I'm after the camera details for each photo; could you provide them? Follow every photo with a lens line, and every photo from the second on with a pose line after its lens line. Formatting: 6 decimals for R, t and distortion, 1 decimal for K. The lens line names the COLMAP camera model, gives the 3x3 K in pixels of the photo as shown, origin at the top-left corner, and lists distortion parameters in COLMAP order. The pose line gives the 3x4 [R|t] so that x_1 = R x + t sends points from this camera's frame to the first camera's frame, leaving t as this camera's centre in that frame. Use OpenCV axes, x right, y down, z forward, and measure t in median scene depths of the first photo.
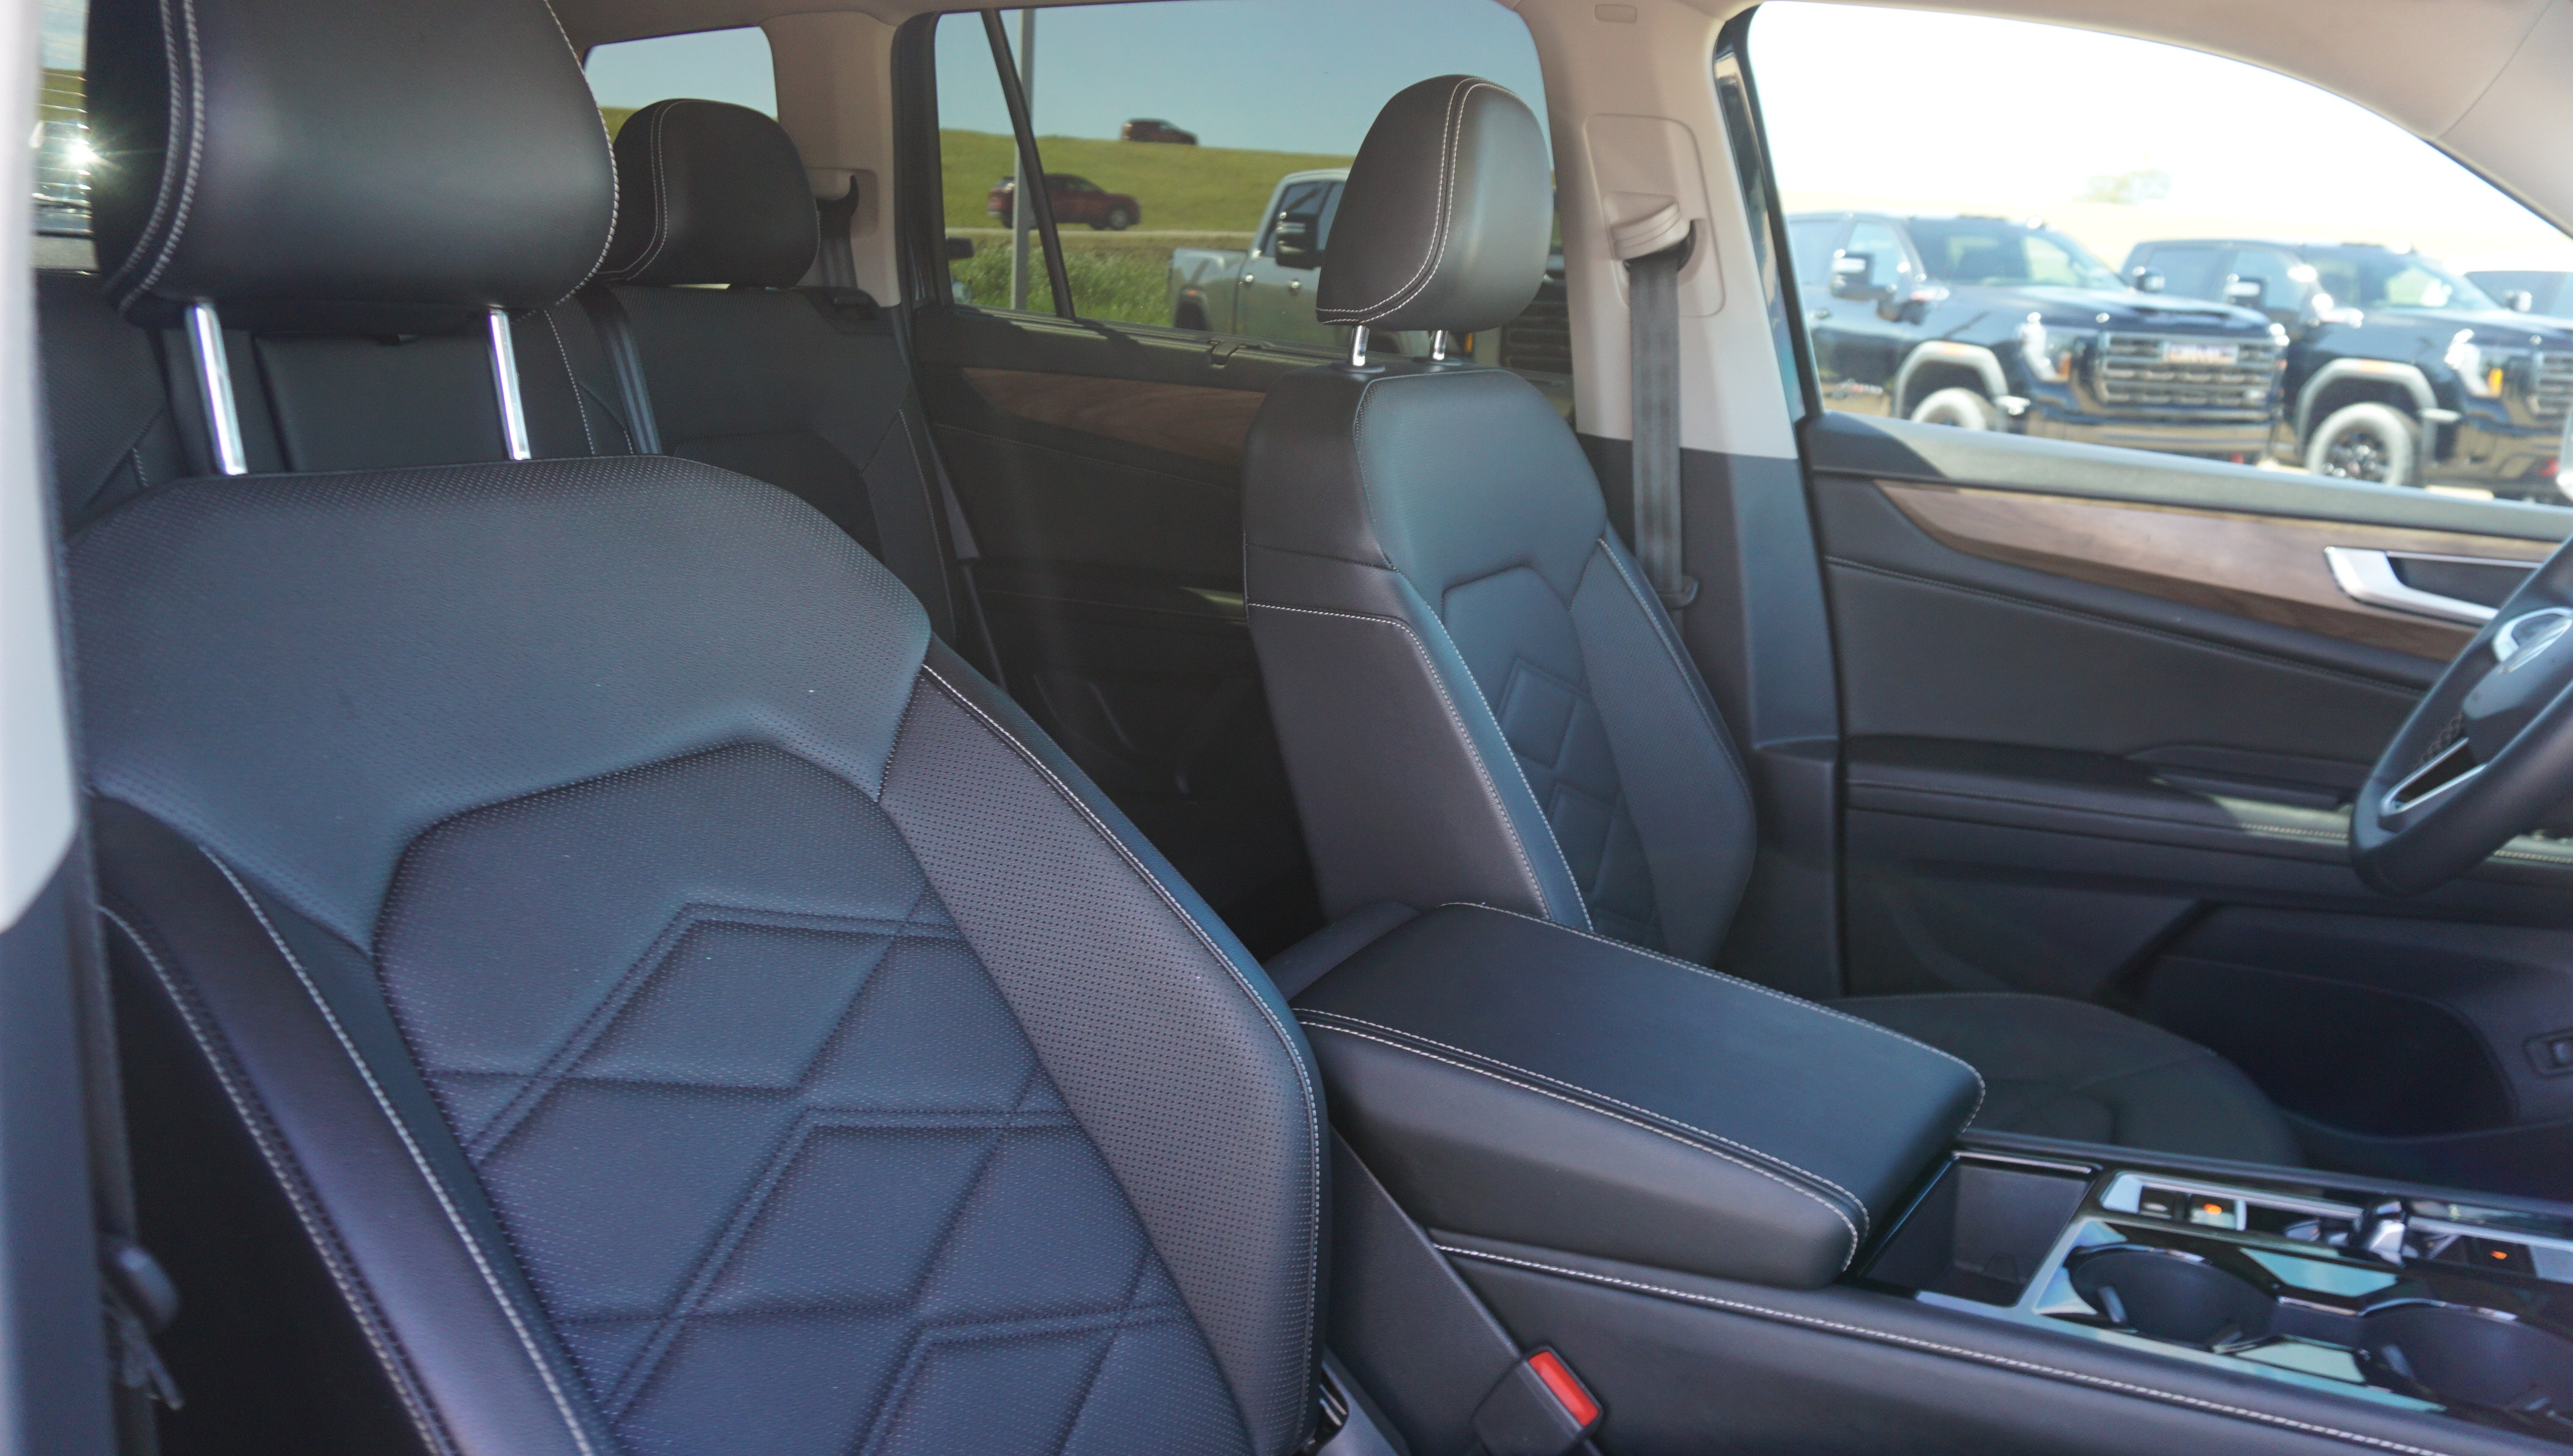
lens RADIAL K [[1737.6, 0, 1287.7], [0, 1737.6, 750.2], [0, 0, 1]] dist [-0.048048, 0.038625]
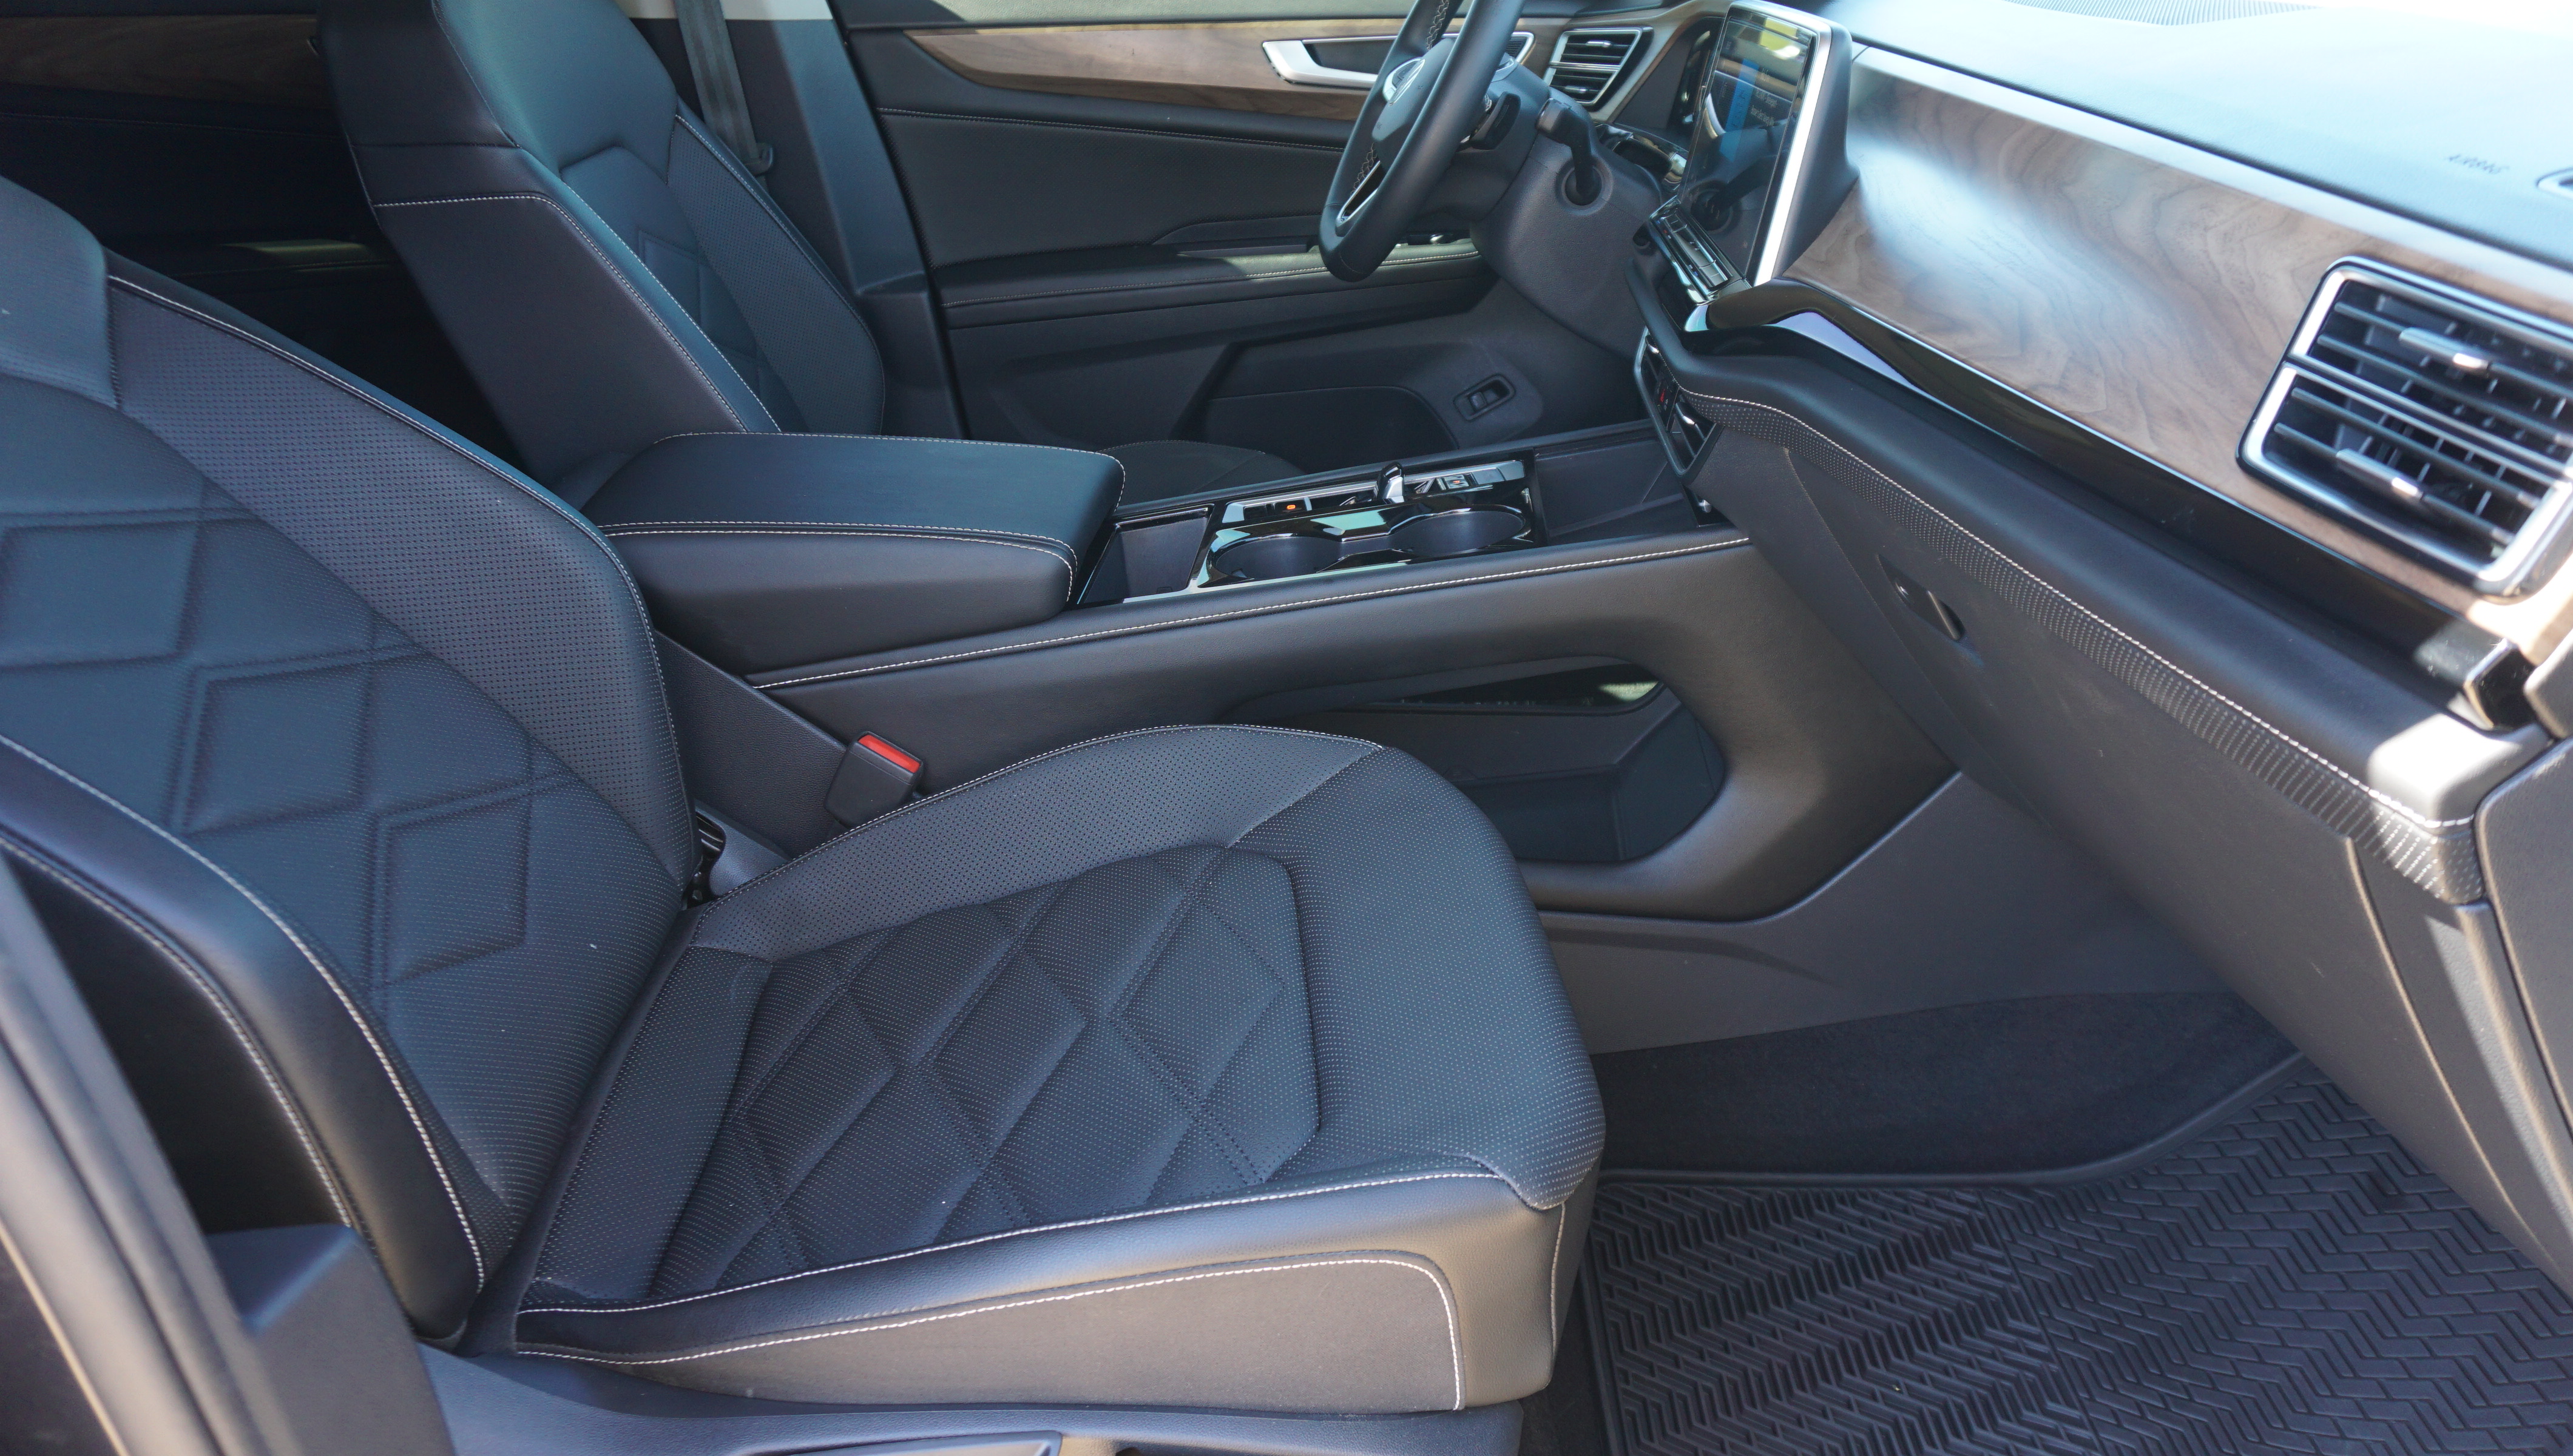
lens RADIAL K [[1737.6, 0, 1289.3], [0, 1737.6, 755.0], [0, 0, 1]] dist [-0.048048, 0.038625]
pose [[0.837869, -0.291288, 0.461656, -0.123172], [0.192679, 0.949104, 0.249152, 0.070124], [-0.510734, -0.119805, 0.851350, -0.164071]]
